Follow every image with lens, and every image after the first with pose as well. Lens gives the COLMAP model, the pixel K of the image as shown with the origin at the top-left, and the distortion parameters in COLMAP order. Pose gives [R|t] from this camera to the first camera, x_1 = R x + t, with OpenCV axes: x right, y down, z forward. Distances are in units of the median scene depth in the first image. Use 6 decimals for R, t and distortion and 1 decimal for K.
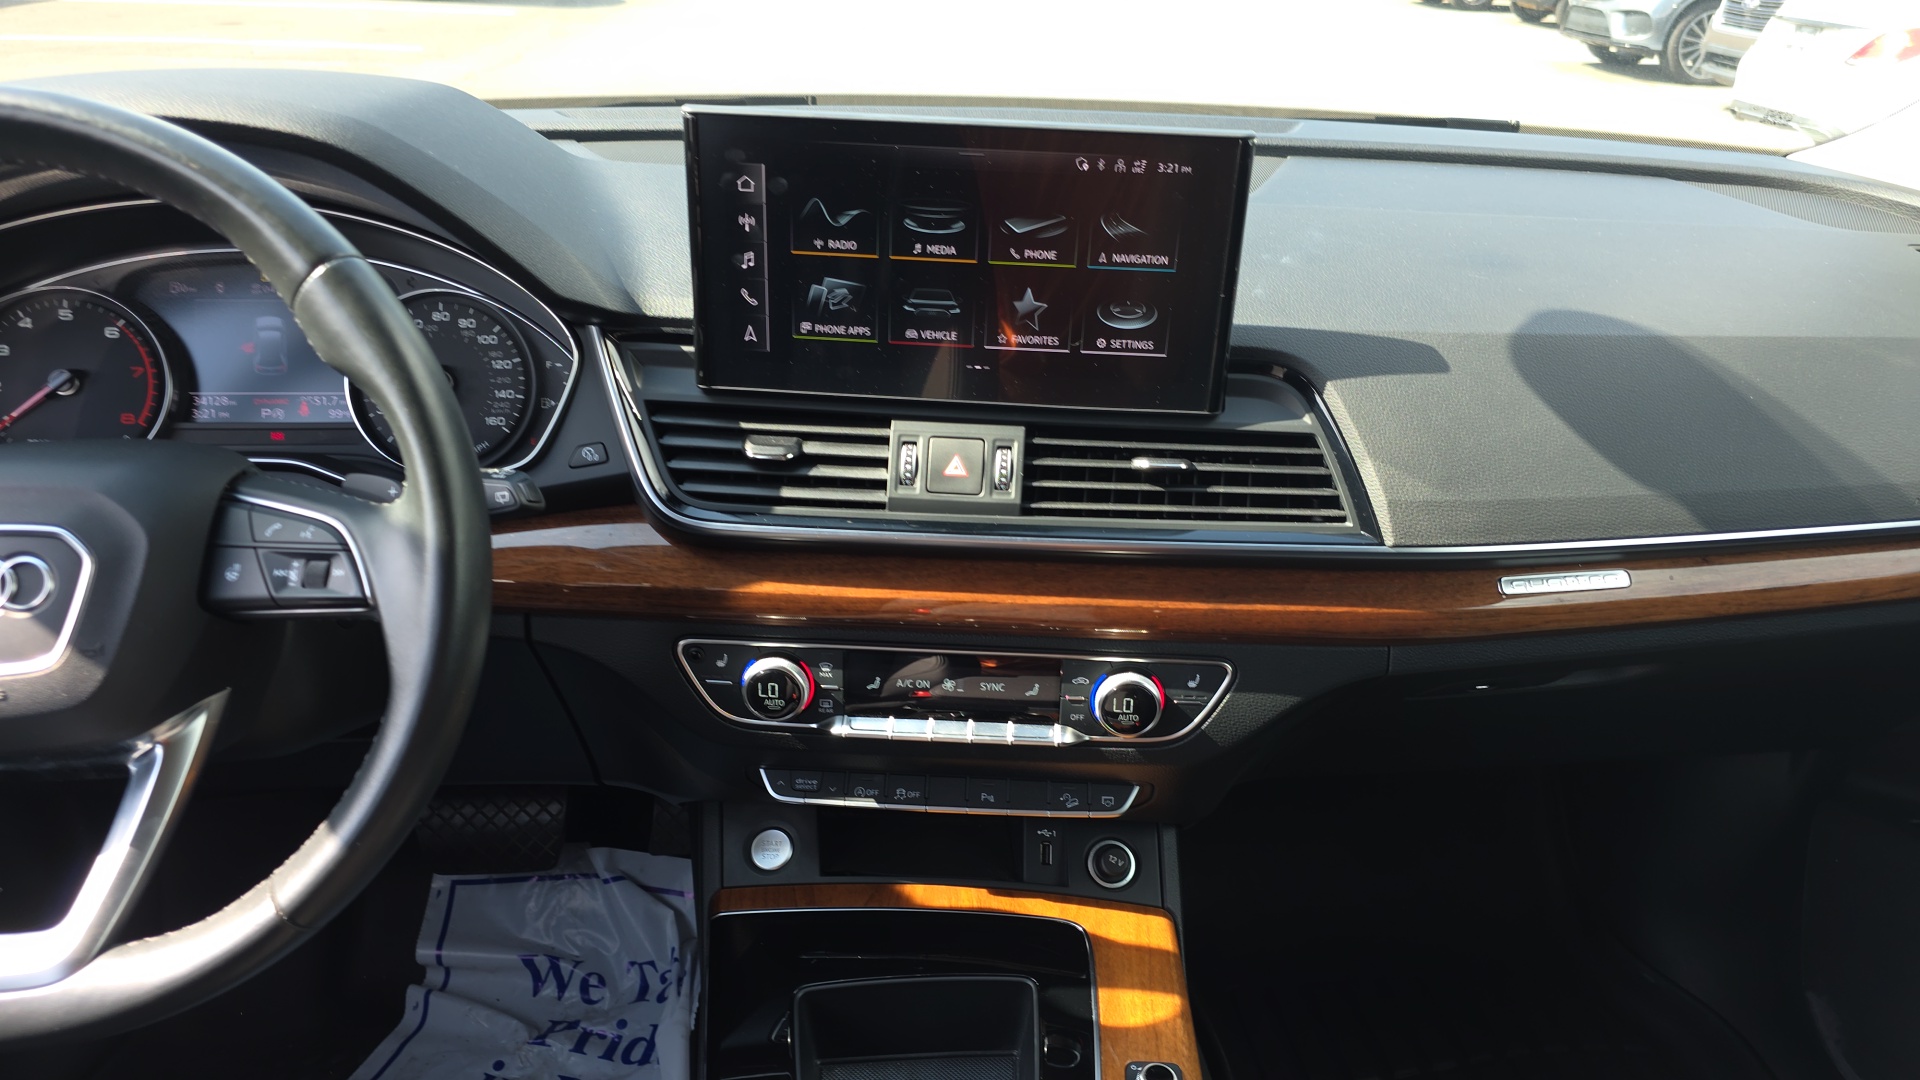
lens RADIAL K [[1300.6, 0, 971.4], [0, 1300.6, 592.2], [0, 0, 1]] dist [0.080925, -0.100496]
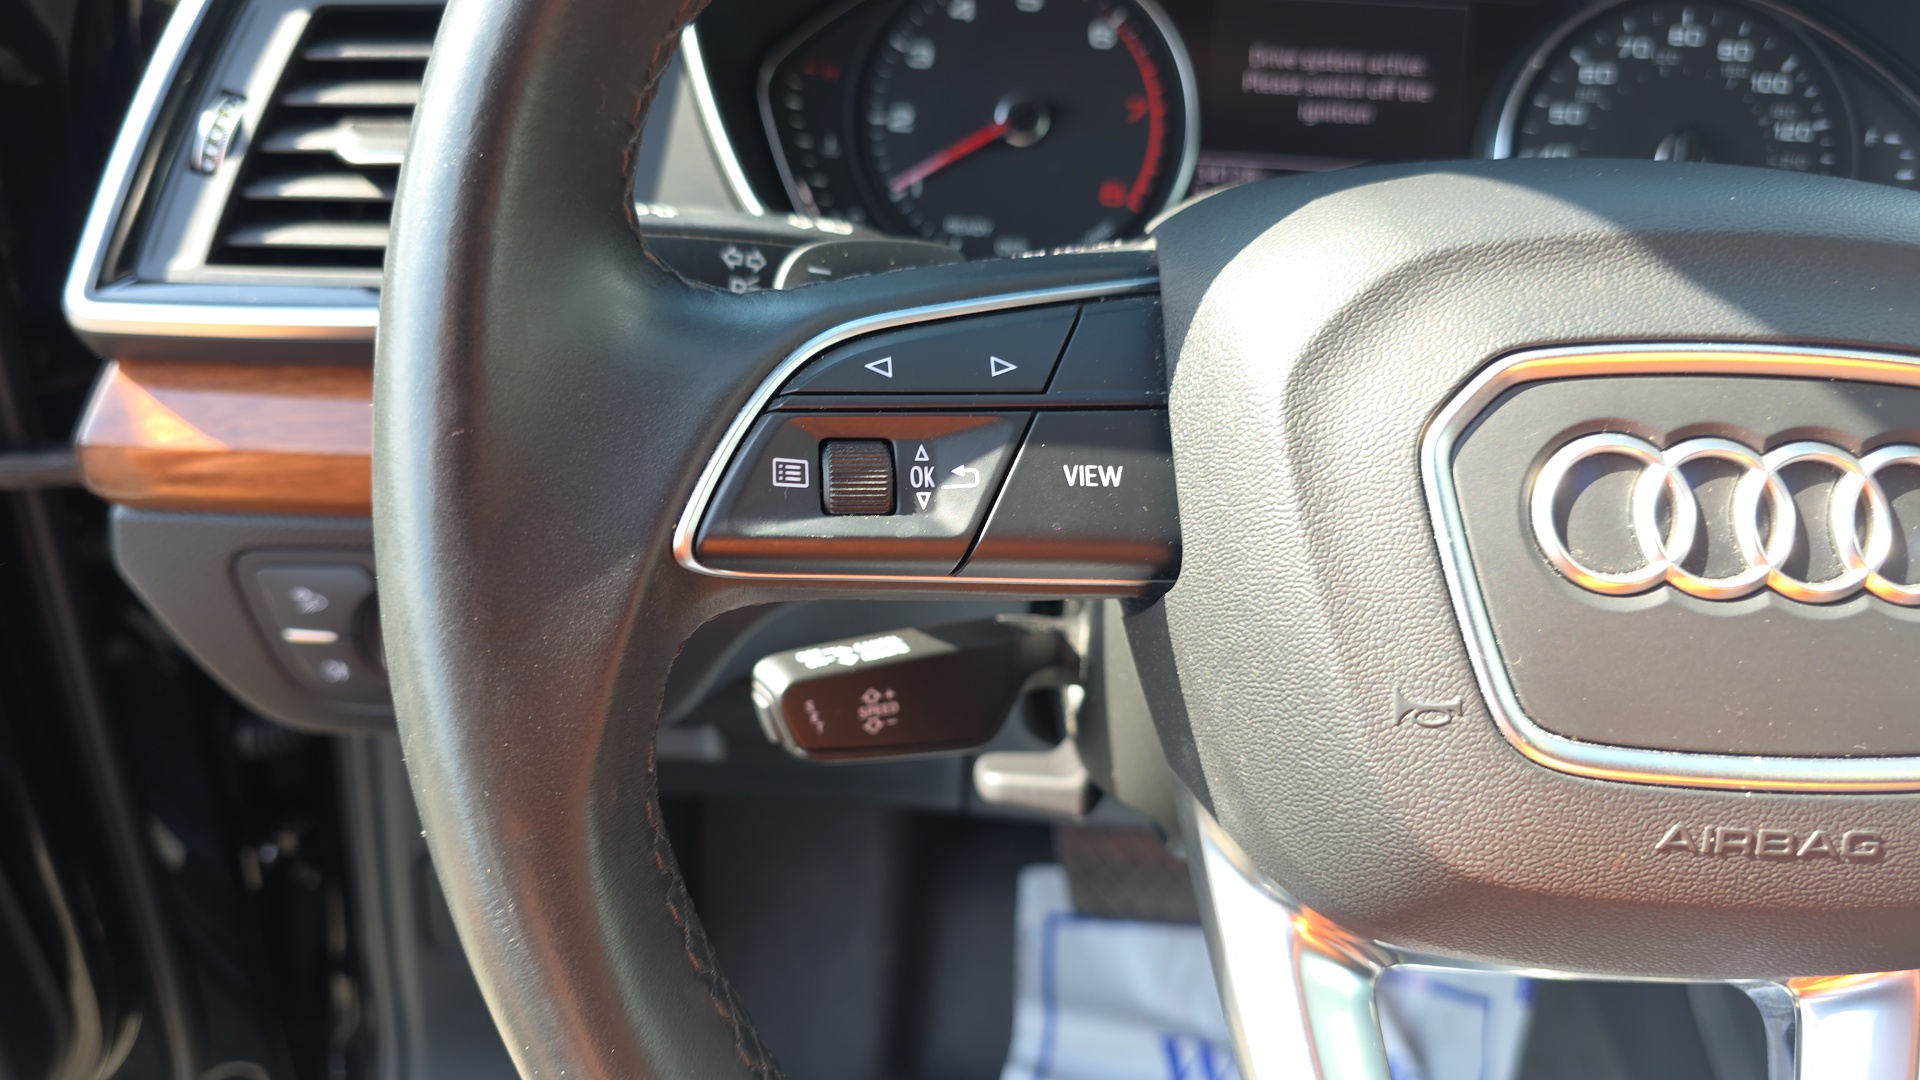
lens RADIAL K [[1362.3, 0, 953.6], [0, 1362.3, 549.1], [0, 0, 1]] dist [0.002743, -0.028795]
pose [[0.991318, 0.079462, -0.104759, -0.656567], [-0.077163, 0.996684, 0.025830, 0.007440], [0.106464, -0.017522, 0.994162, 0.437351]]
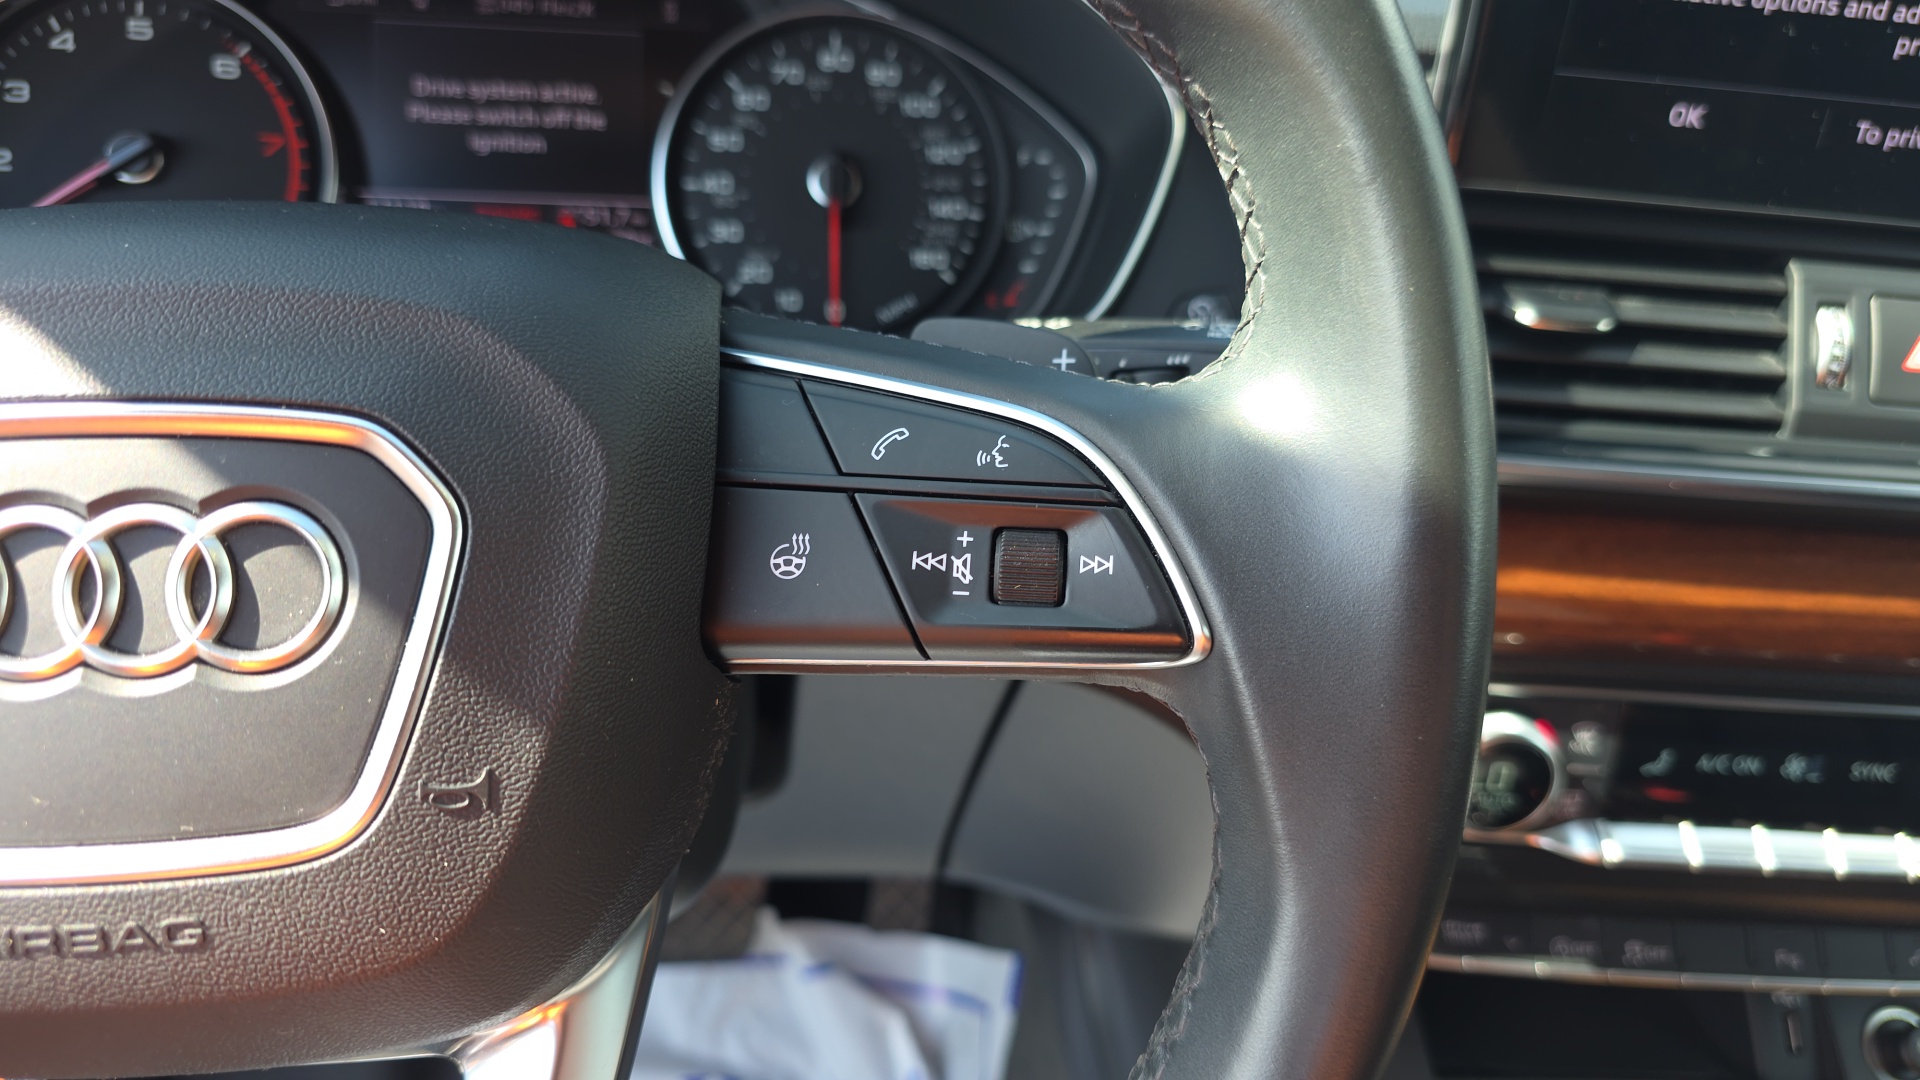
lens RADIAL K [[1362.3, 0, 953.6], [0, 1362.3, 549.1], [0, 0, 1]] dist [0.002743, -0.028795]
pose [[0.998887, 0.019270, 0.043046, -0.394525], [-0.019515, 0.999796, 0.005266, -0.014552], [-0.042936, -0.006100, 0.999059, 0.462754]]
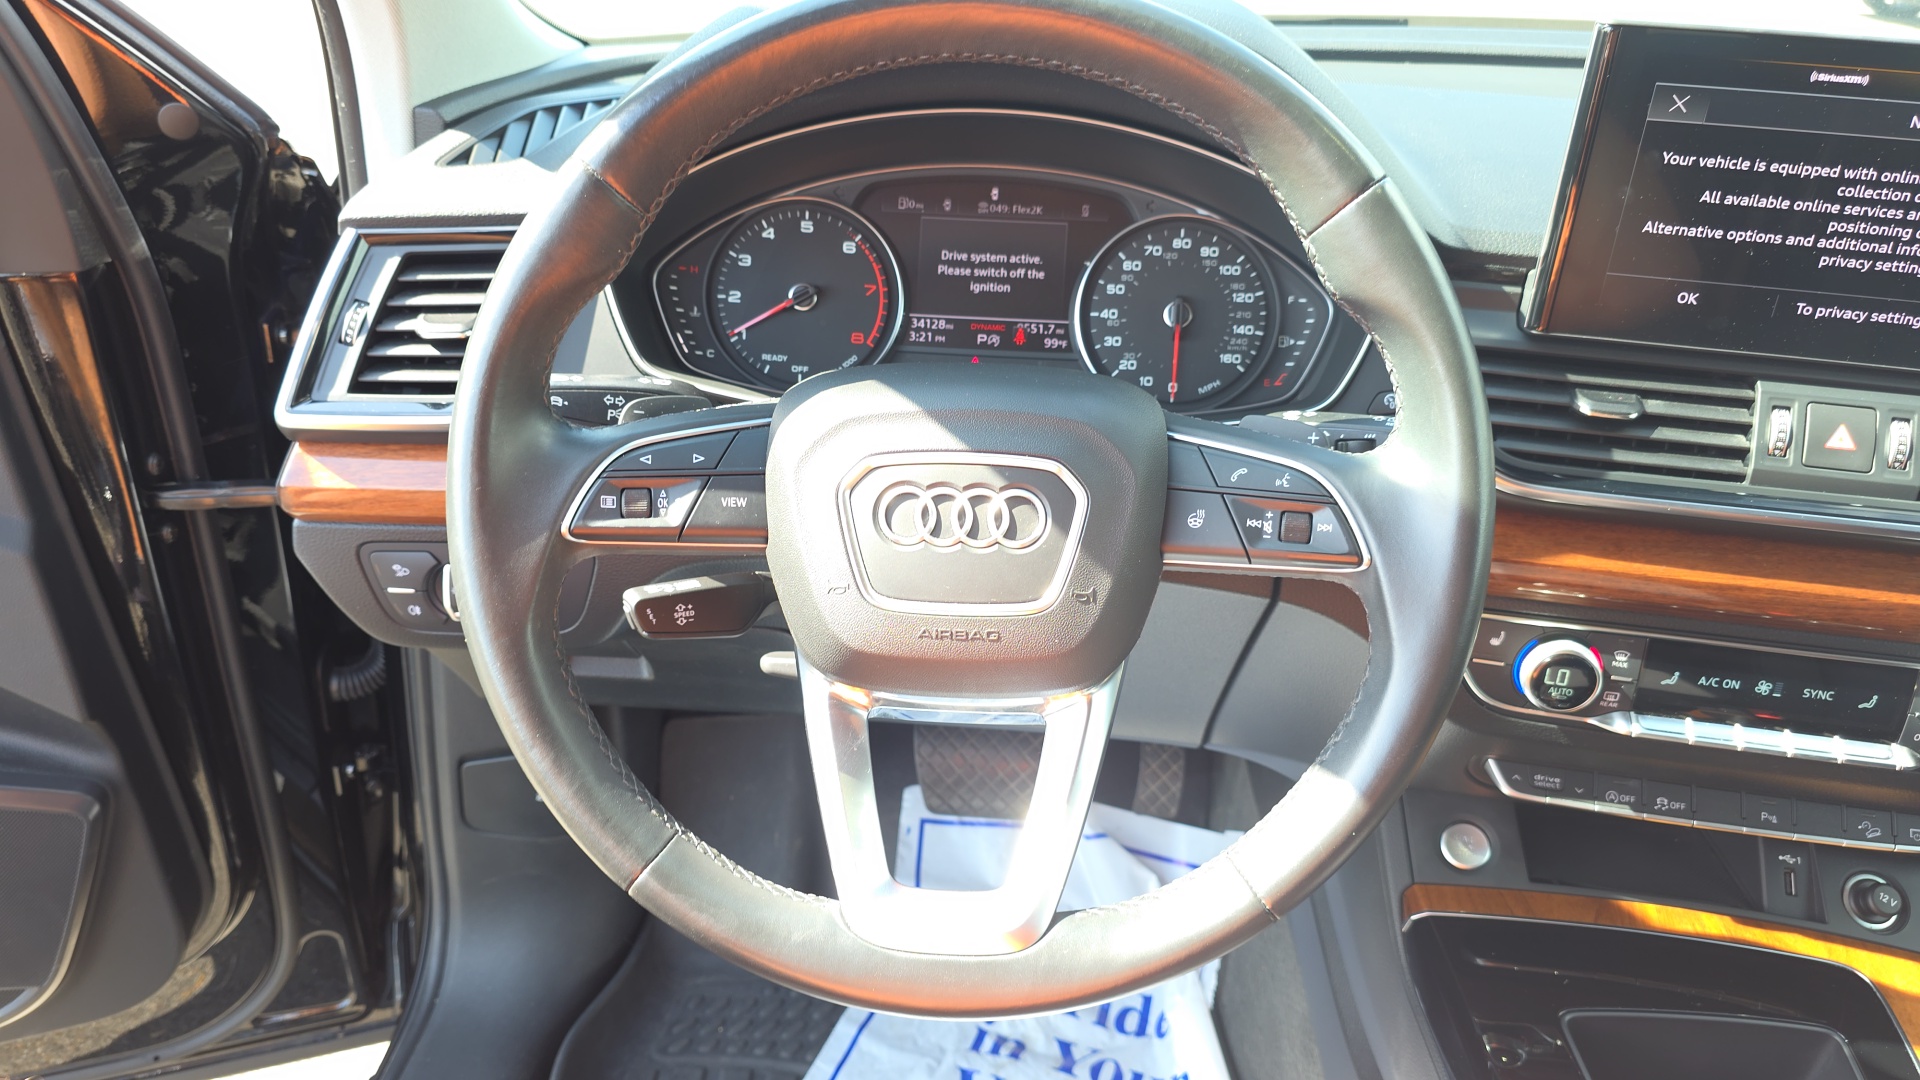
lens RADIAL K [[1316.8, 0, 946.8], [0, 1316.8, 543.4], [0, 0, 1]] dist [0.073944, -0.109723]
pose [[0.989590, 0.070395, -0.125524, -0.457914], [-0.069415, 0.997514, 0.012169, 0.002659], [0.126069, -0.003329, 0.992016, 0.049477]]
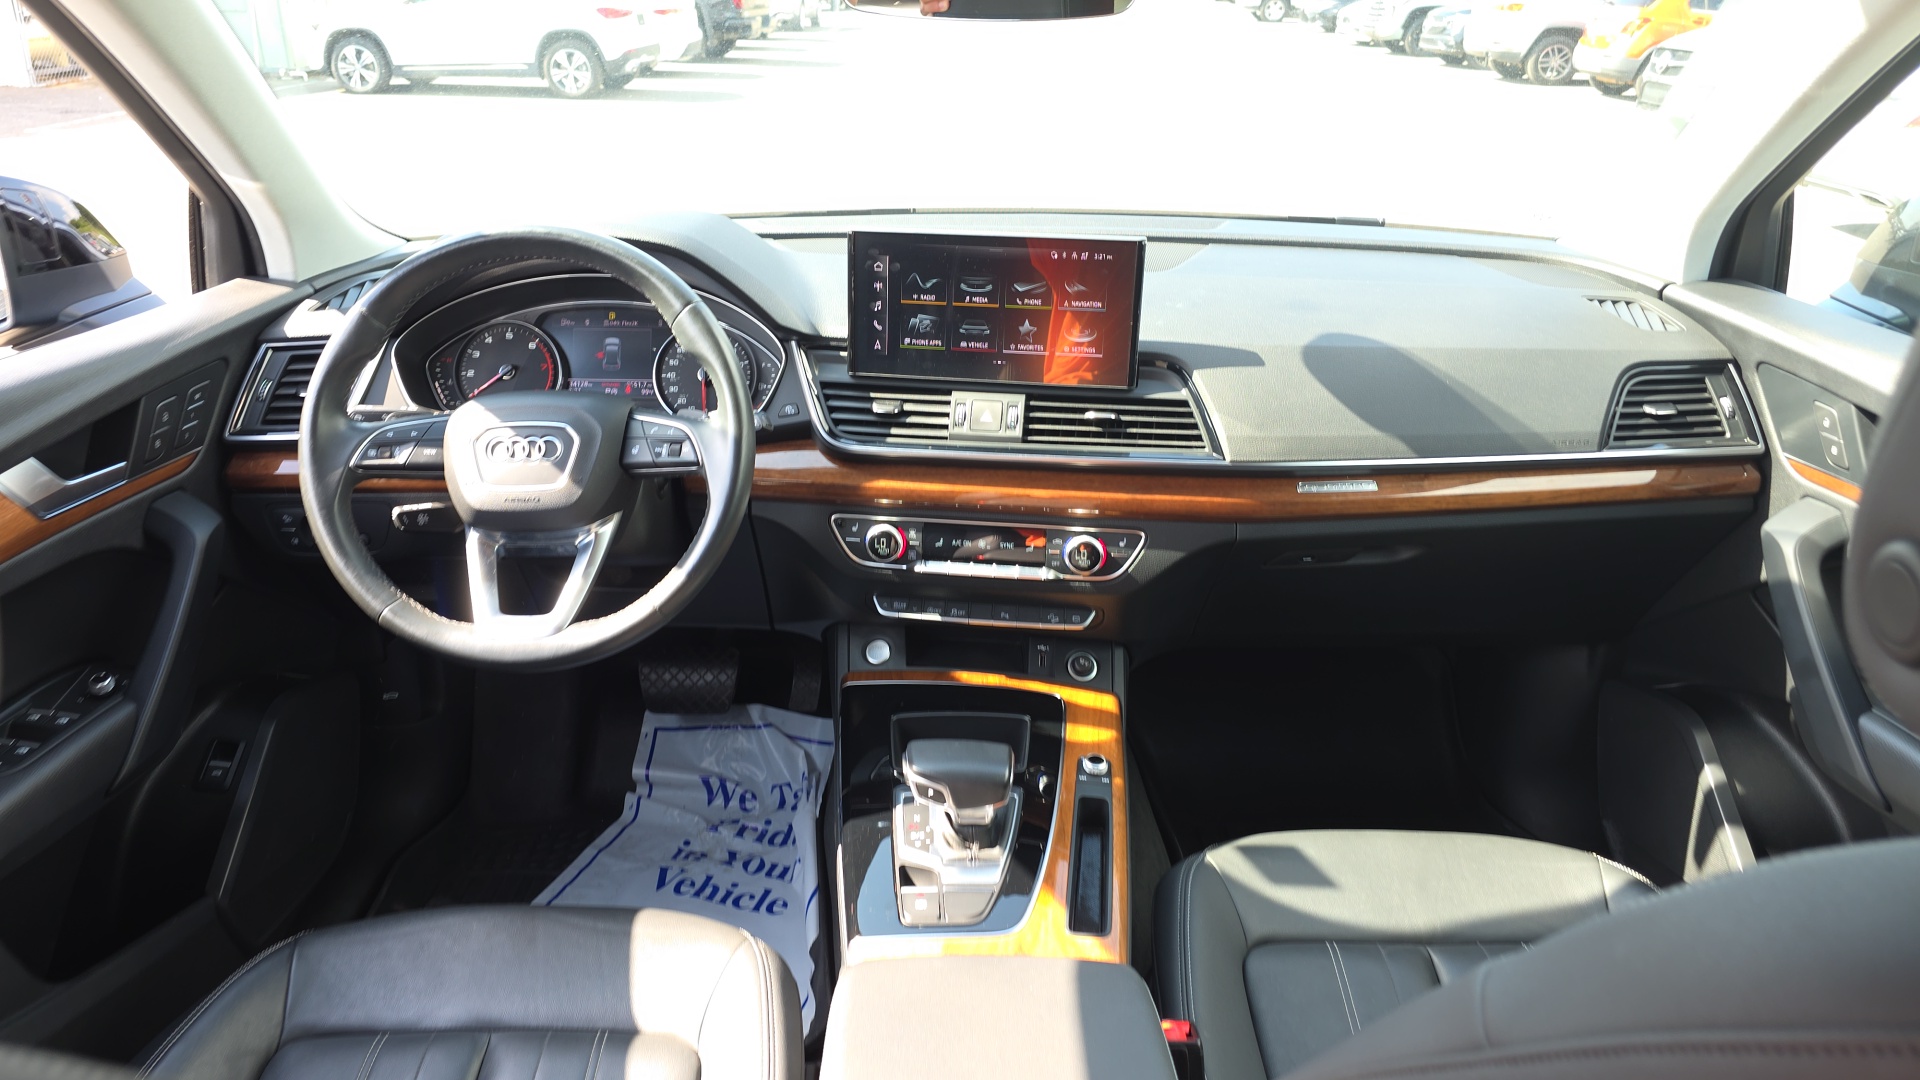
lens RADIAL K [[1313.7, 0, 925.4], [0, 1313.7, 503.9], [0, 0, 1]] dist [0.093572, -0.116715]
pose [[0.994368, 0.014787, -0.104942, 0.091832], [-0.026448, 0.993512, -0.110610, 0.217610], [0.102626, 0.112763, 0.988308, -0.763163]]
